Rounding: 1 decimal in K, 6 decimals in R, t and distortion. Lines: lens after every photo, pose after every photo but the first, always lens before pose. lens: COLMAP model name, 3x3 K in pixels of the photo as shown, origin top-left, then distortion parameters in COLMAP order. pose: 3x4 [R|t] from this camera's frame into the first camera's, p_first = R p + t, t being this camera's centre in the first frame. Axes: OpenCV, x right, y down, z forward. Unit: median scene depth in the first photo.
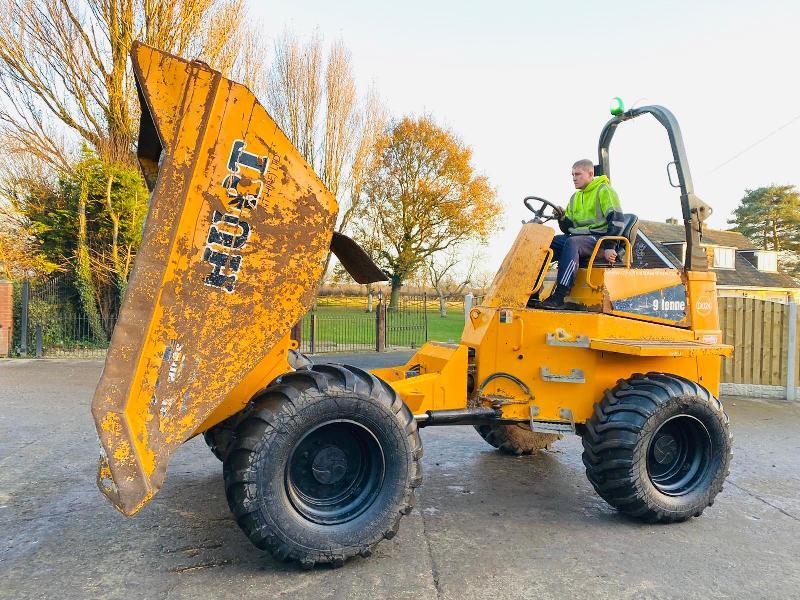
lens RADIAL K [[606.3, 0, 396.6], [0, 606.3, 298.8], [0, 0, 1]] dist [0.044374, -0.039837]
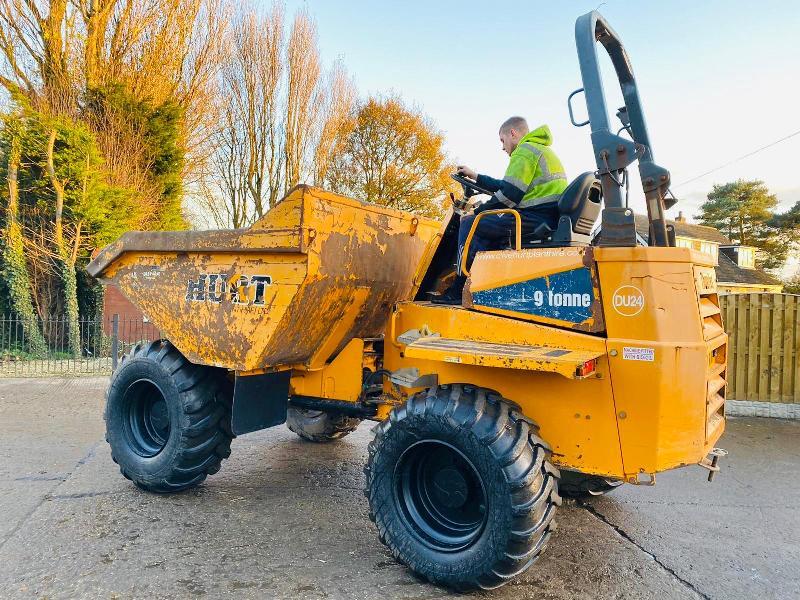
lens RADIAL K [[606.3, 0, 396.6], [0, 606.3, 298.8], [0, 0, 1]] dist [0.044374, -0.039837]
pose [[0.995485, 0.004660, 0.094804, -0.116902], [-0.005627, 0.999935, 0.009939, -0.003883], [-0.094752, -0.010428, 0.995446, 0.206805]]
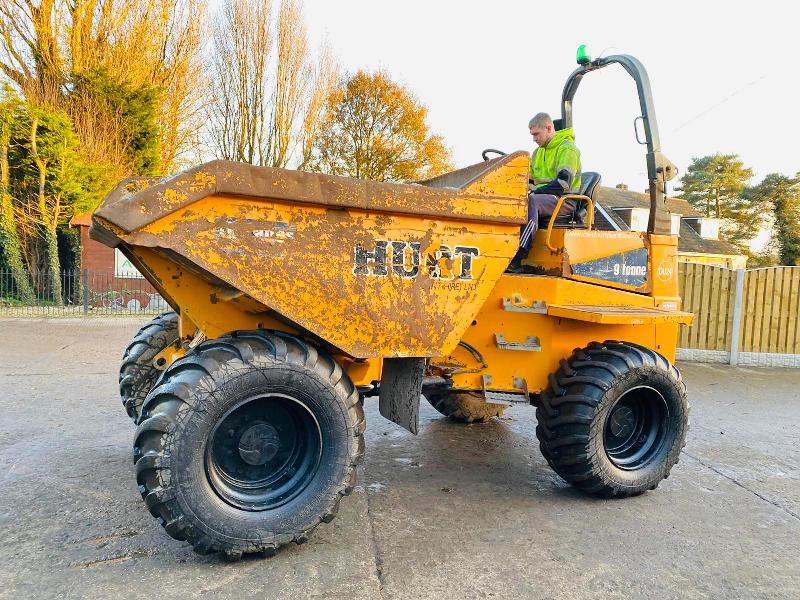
lens RADIAL K [[606.3, 0, 396.6], [0, 606.3, 298.8], [0, 0, 1]] dist [0.044374, -0.039837]
pose [[0.996850, 0.012652, 0.078300, 0.003235], [-0.017690, 0.997794, 0.063987, 0.000421], [-0.077318, -0.065171, 0.994874, 0.026489]]
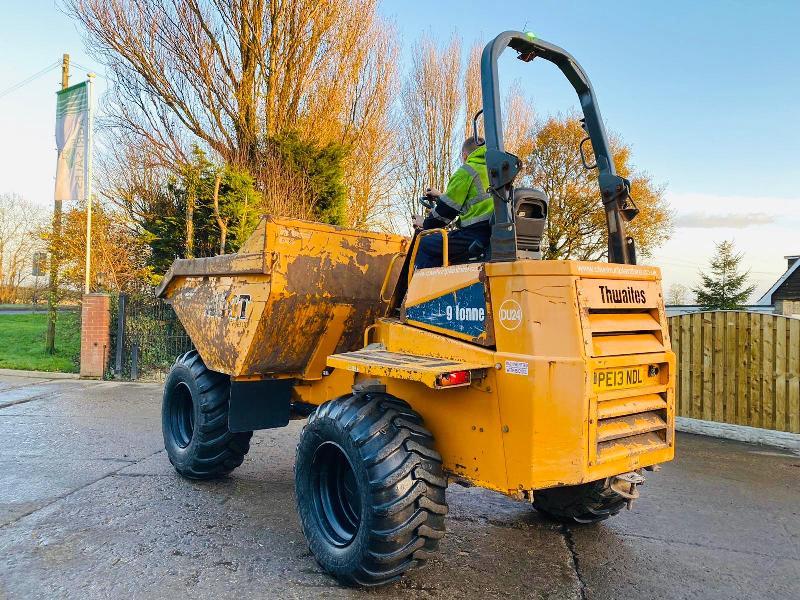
lens RADIAL K [[606.3, 0, 396.6], [0, 606.3, 298.8], [0, 0, 1]] dist [0.044374, -0.039837]
pose [[0.973773, 0.001785, -0.227515, -0.009934], [-0.008191, 0.999596, -0.027216, -0.001051], [0.227375, 0.028366, 0.973394, 0.194657]]
